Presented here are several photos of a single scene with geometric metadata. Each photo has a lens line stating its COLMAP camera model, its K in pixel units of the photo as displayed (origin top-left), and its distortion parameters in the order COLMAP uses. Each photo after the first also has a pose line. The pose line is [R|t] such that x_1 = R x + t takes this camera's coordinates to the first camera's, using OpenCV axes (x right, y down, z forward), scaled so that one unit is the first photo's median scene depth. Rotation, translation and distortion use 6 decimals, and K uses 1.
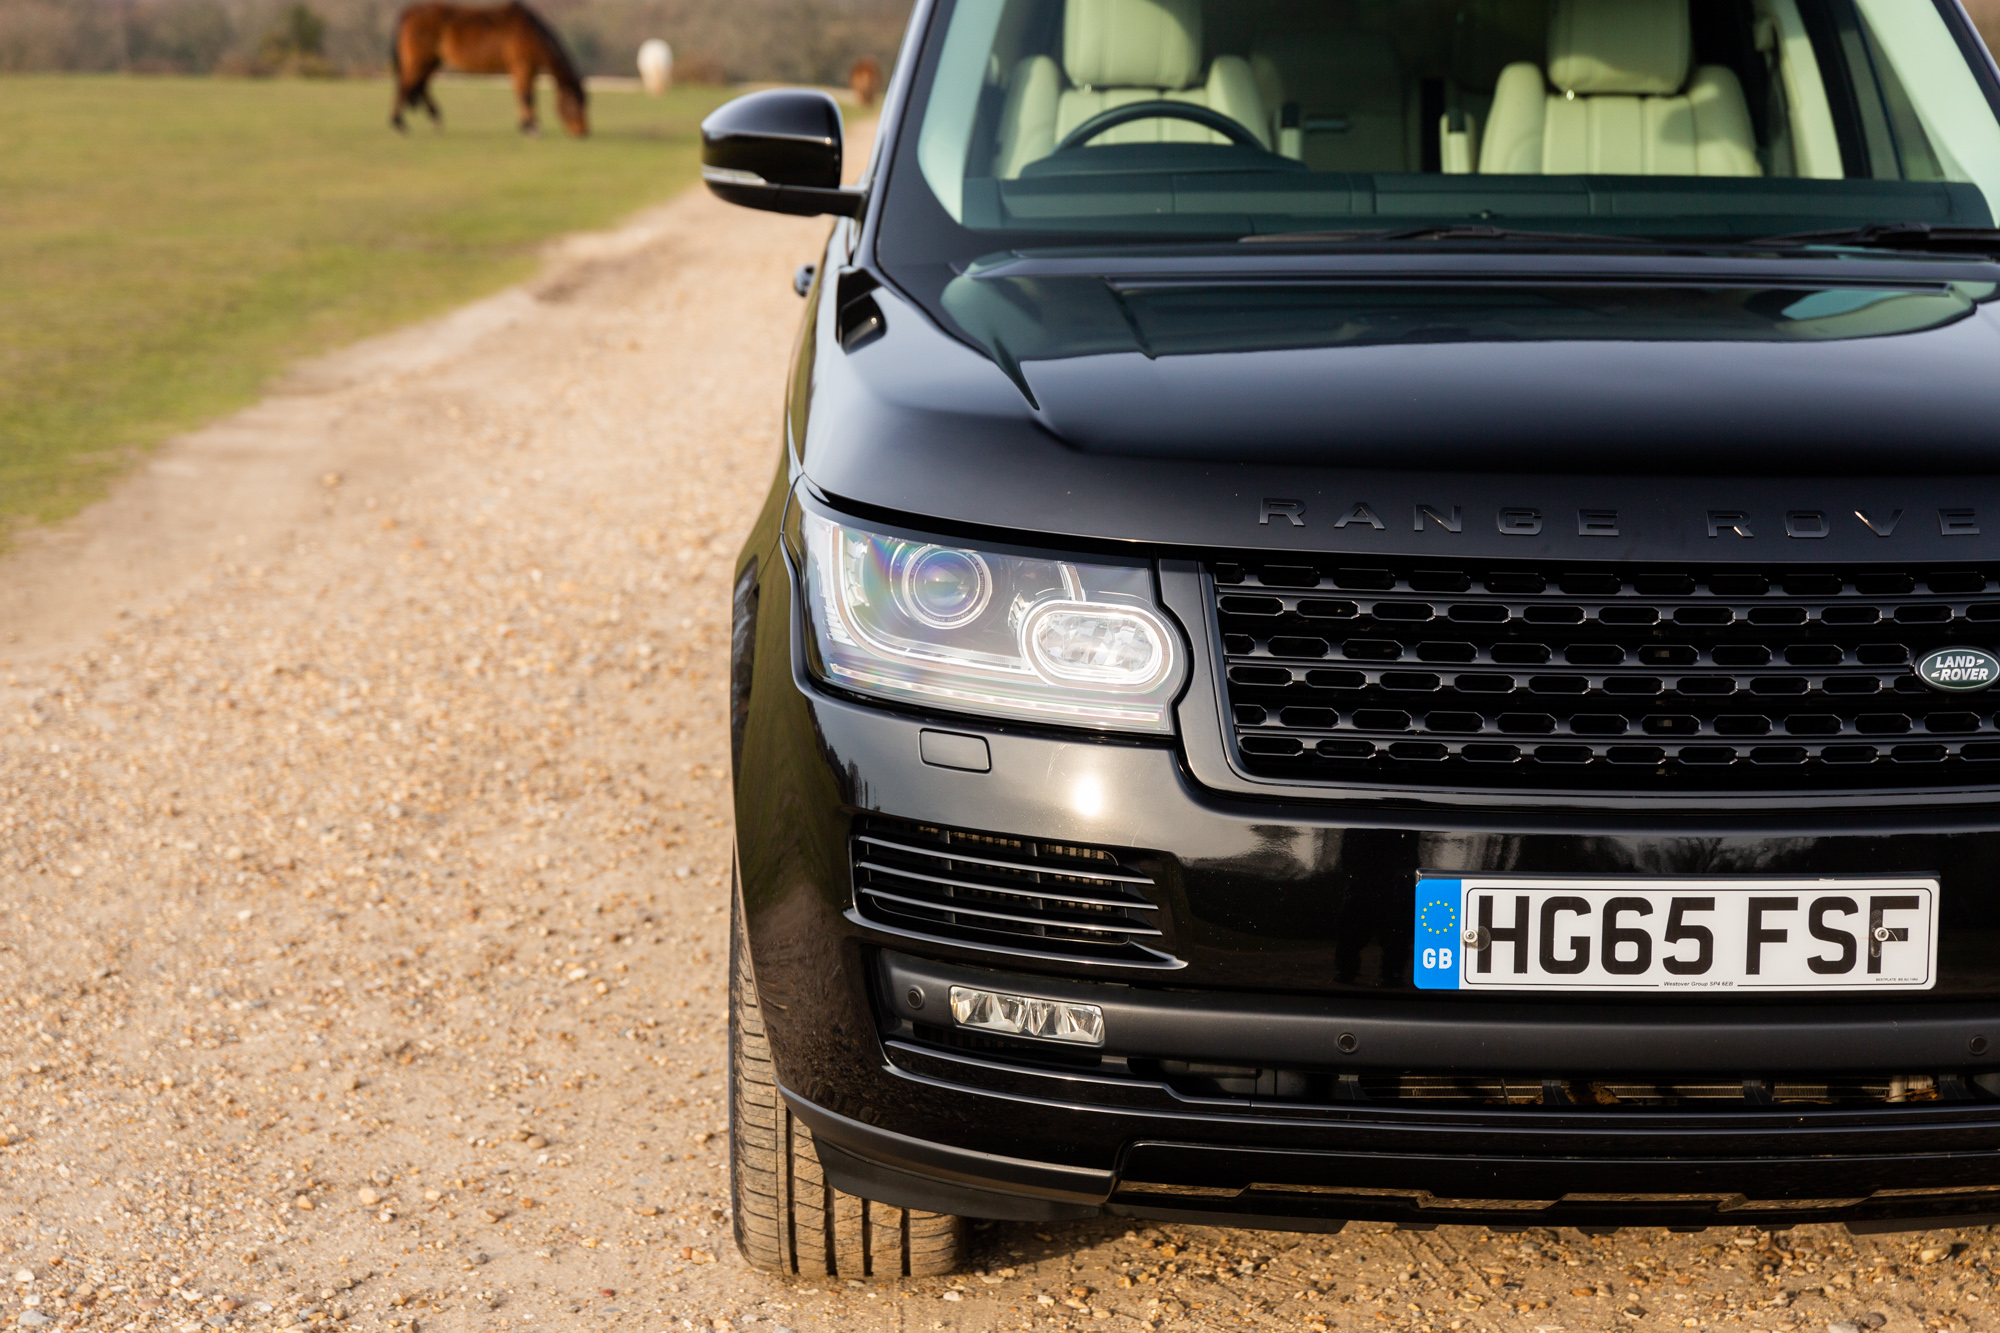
lens RADIAL K [[3555.4, 0, 1000.0], [0, 3555.4, 666.5], [0, 0, 1]] dist [0.002502, 0.043231]
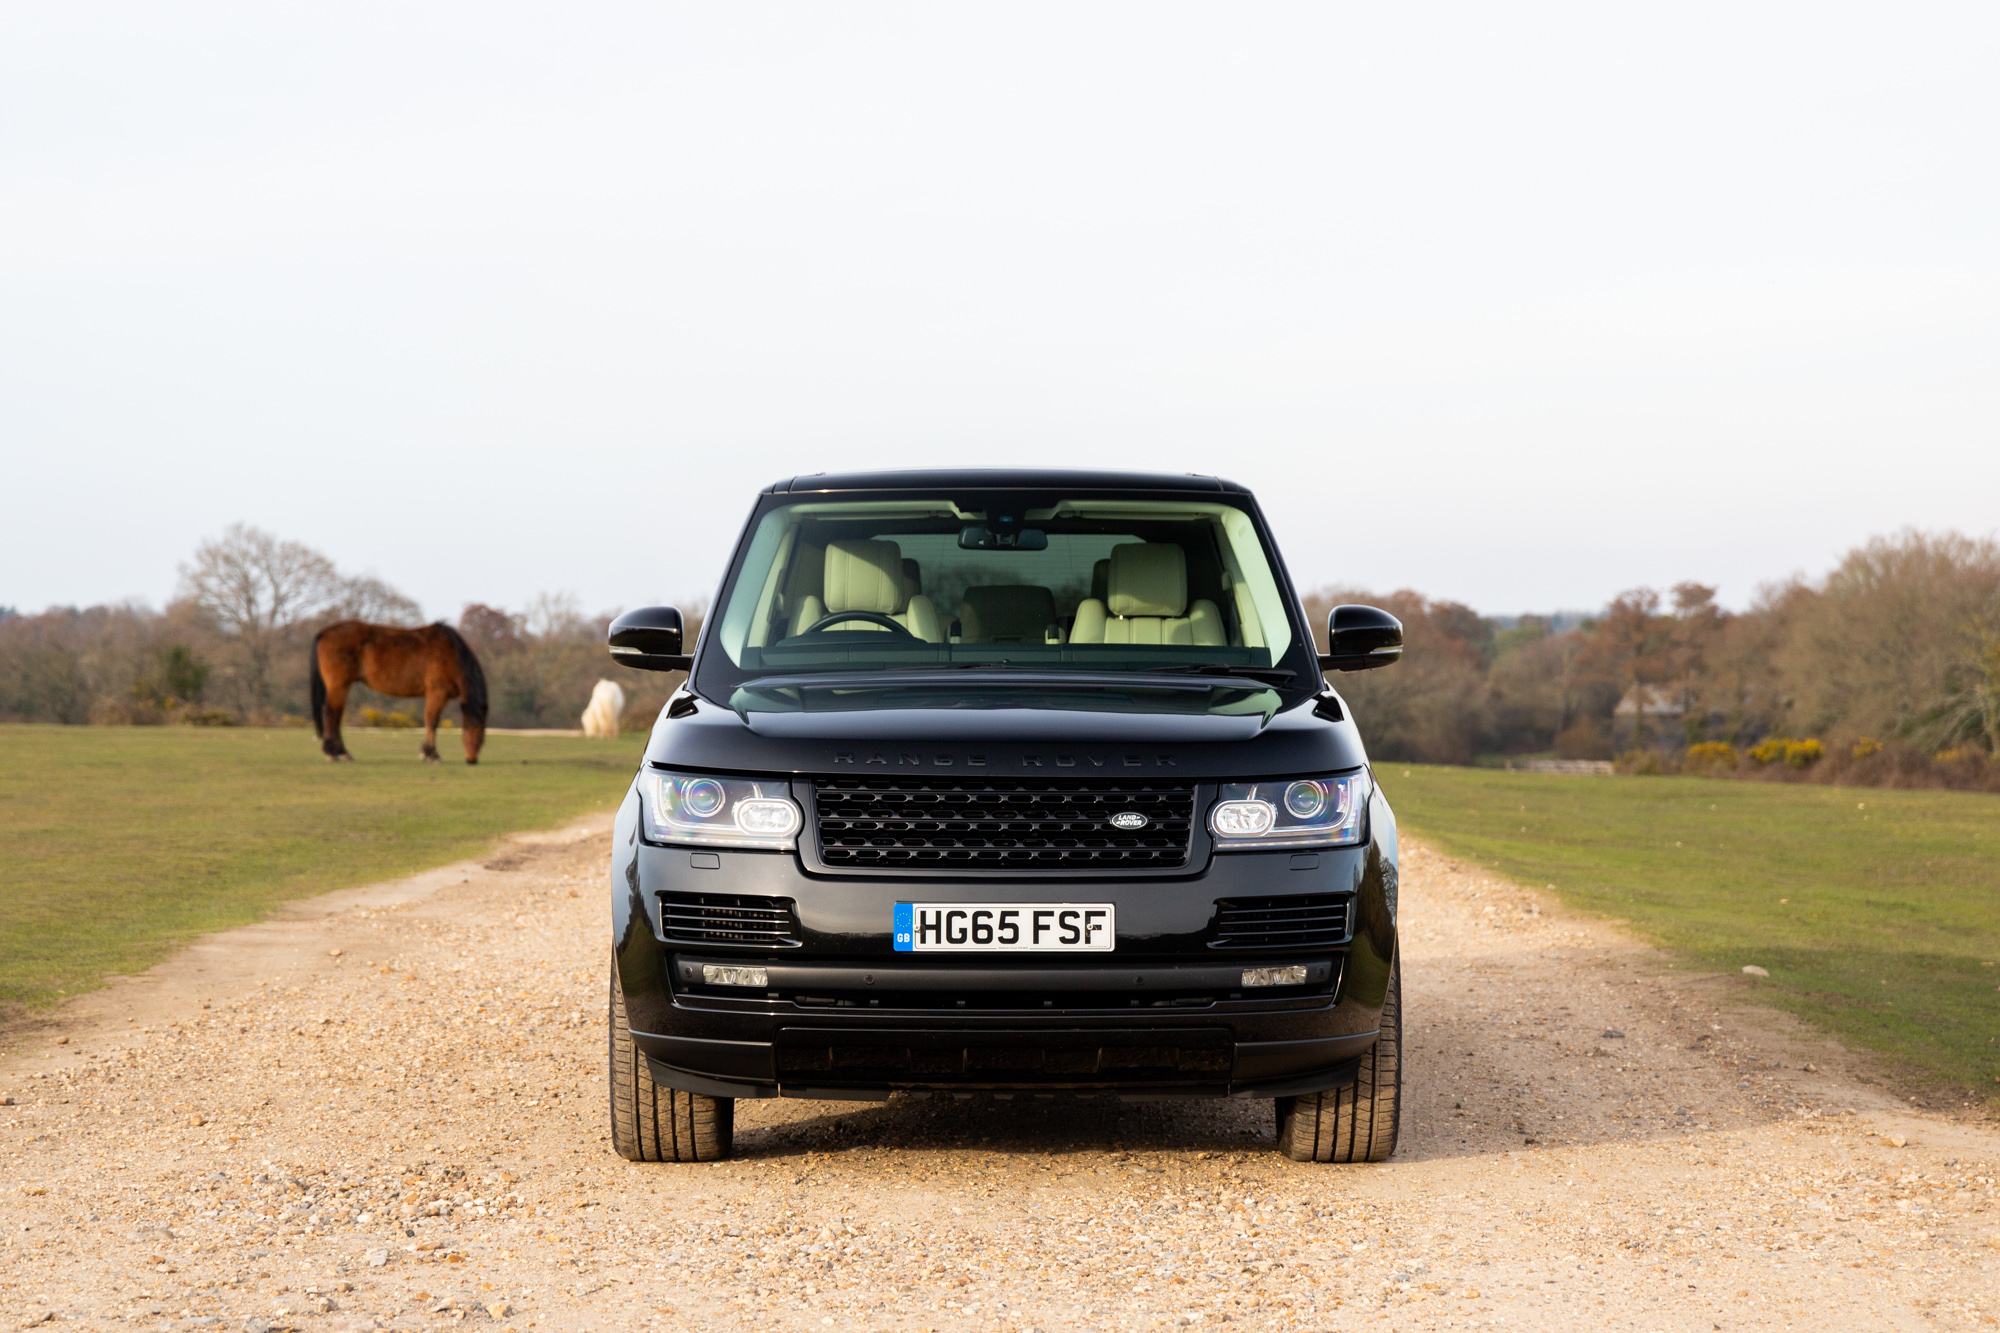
lens RADIAL K [[4478.9, 0, 1000.0], [0, 4478.9, 666.5], [0, 0, 1]] dist [0.040087, -0.319220]
pose [[0.999961, -0.003401, -0.008162, 0.130512], [0.001888, 0.983893, -0.178746, 0.269518], [0.008639, 0.178724, 0.983861, -1.214225]]
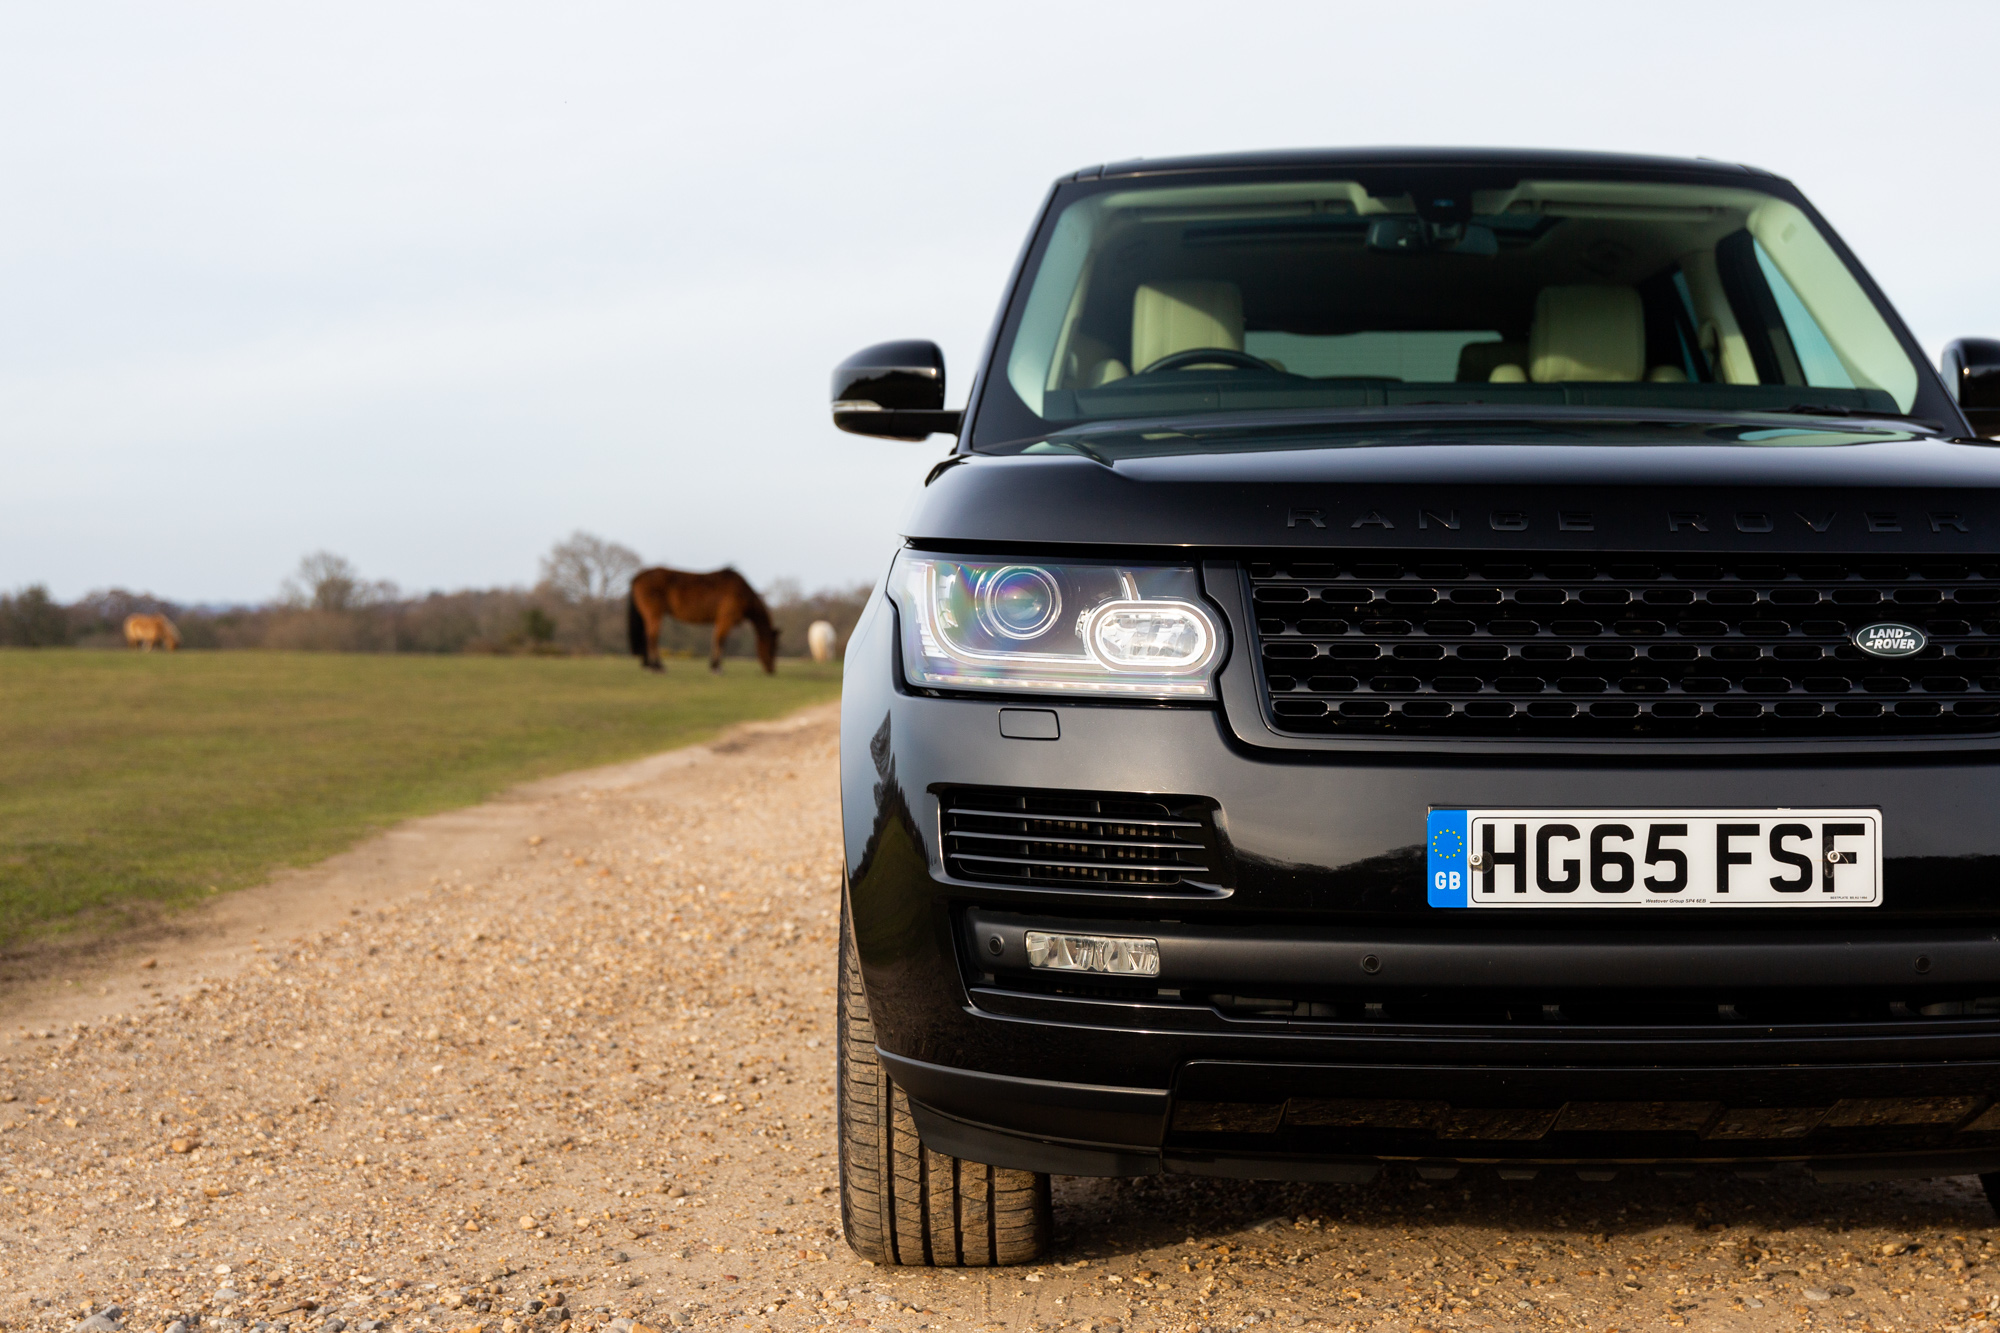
lens RADIAL K [[2903.9, 0, 1080.5], [0, 2903.9, 680.4], [0, 0, 1]] dist [0.003871, 0.000940]
pose [[0.999967, -0.005540, -0.006010, 0.006325], [0.004511, 0.987202, -0.159414, 0.102790], [0.006816, 0.159381, 0.987194, 0.037982]]
